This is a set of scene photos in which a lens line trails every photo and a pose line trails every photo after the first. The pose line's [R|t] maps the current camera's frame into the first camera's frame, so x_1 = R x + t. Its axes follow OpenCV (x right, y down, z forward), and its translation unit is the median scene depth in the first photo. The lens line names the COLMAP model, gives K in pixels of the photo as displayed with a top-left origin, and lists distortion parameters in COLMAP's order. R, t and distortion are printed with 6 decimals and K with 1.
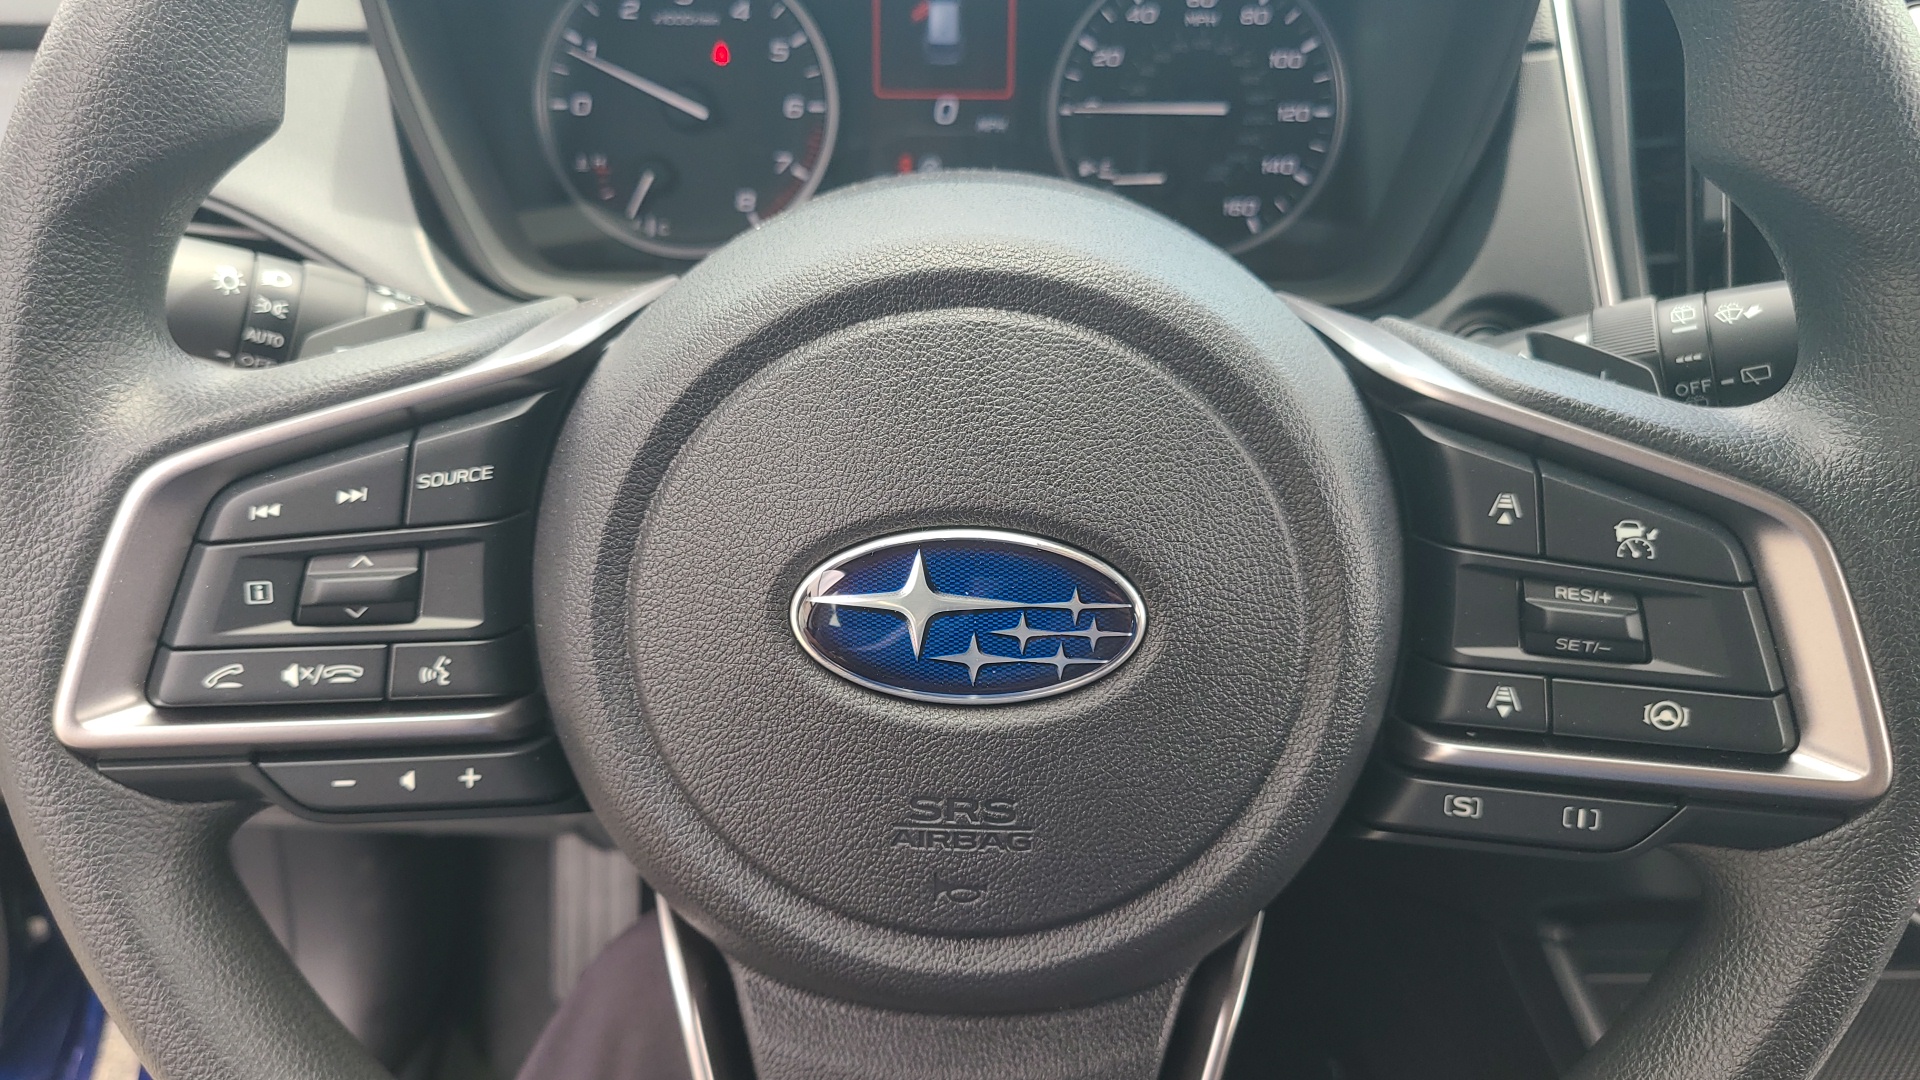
lens RADIAL K [[1510.2, 0, 960.4], [0, 1510.2, 582.7], [0, 0, 1]] dist [0.017415, -0.003708]
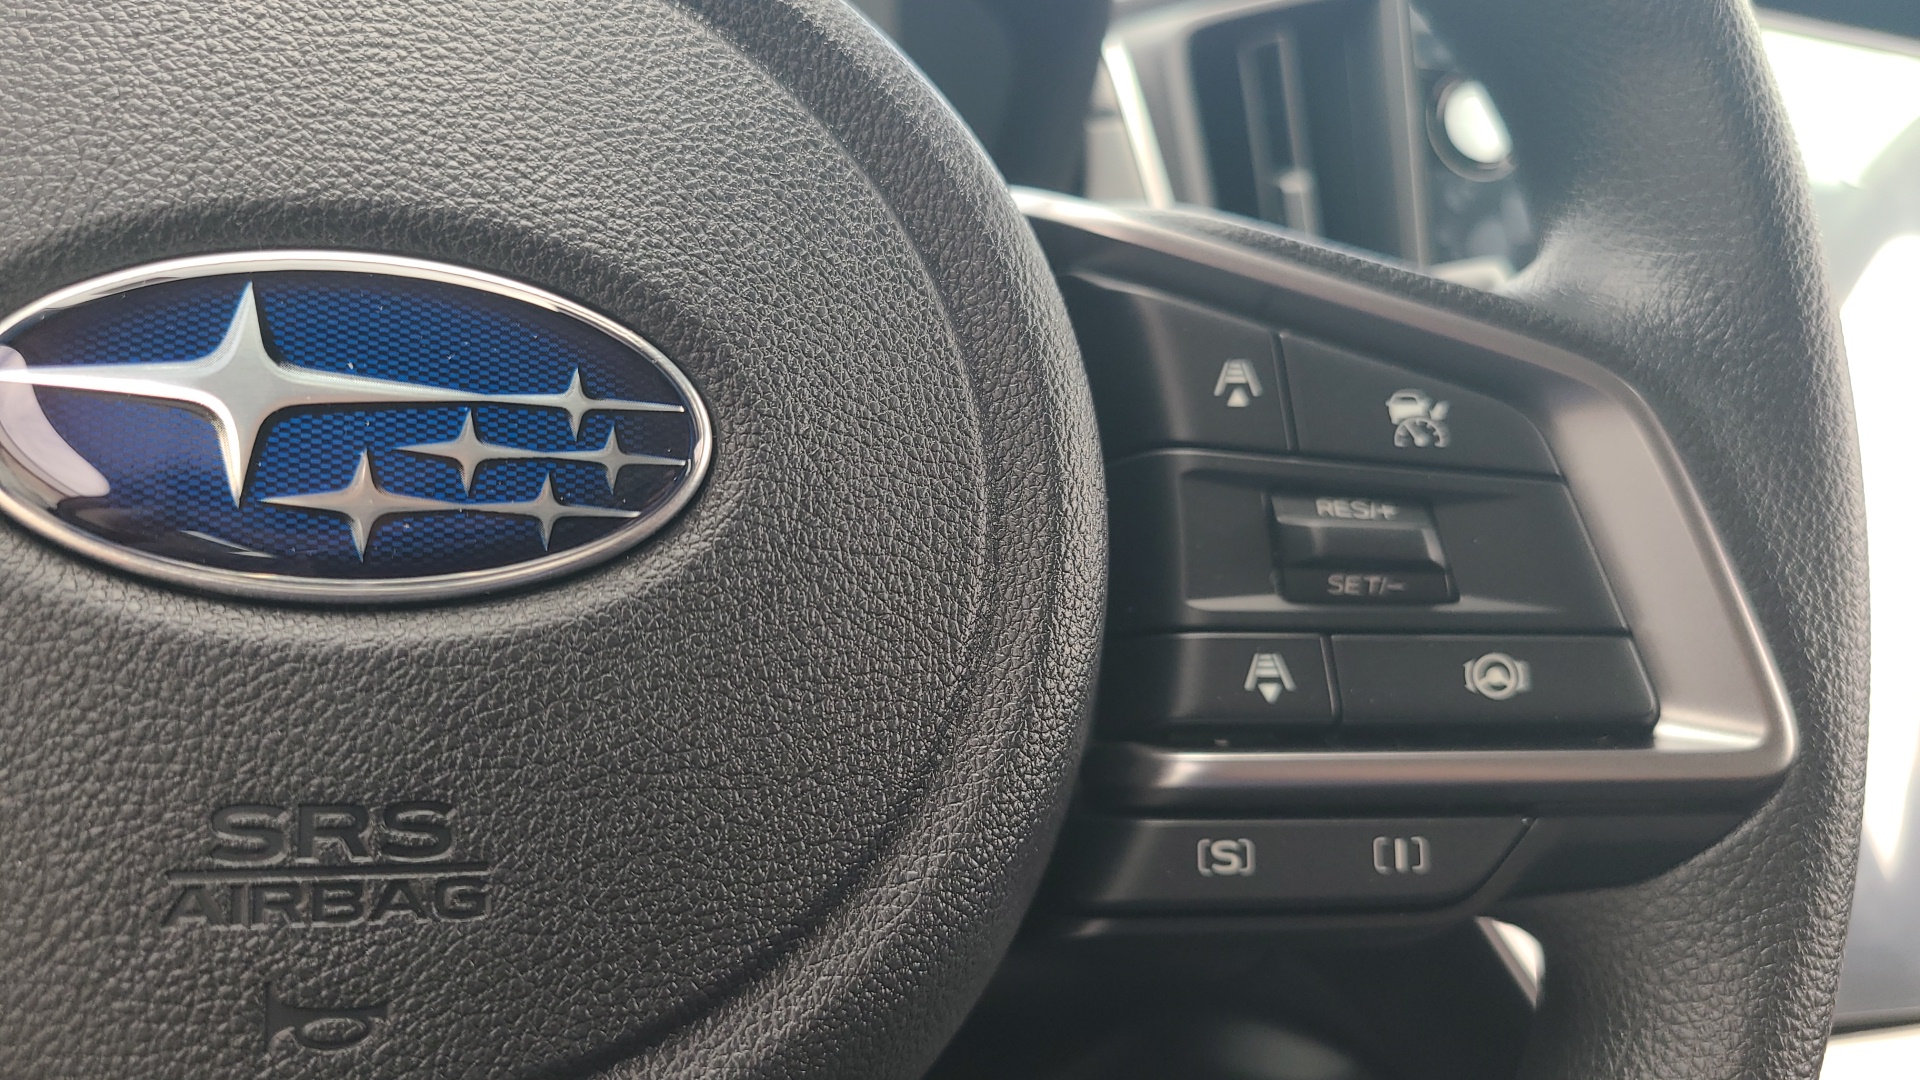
lens RADIAL K [[1509.2, 0, 960.0], [0, 1509.2, 540.0], [0, 0, 1]] dist [-0.022859, -0.000620]
pose [[0.948236, 0.011814, 0.317347, 0.033973], [0.080803, 0.957443, -0.277080, 0.191830], [-0.307115, 0.288380, 0.906927, 0.453578]]
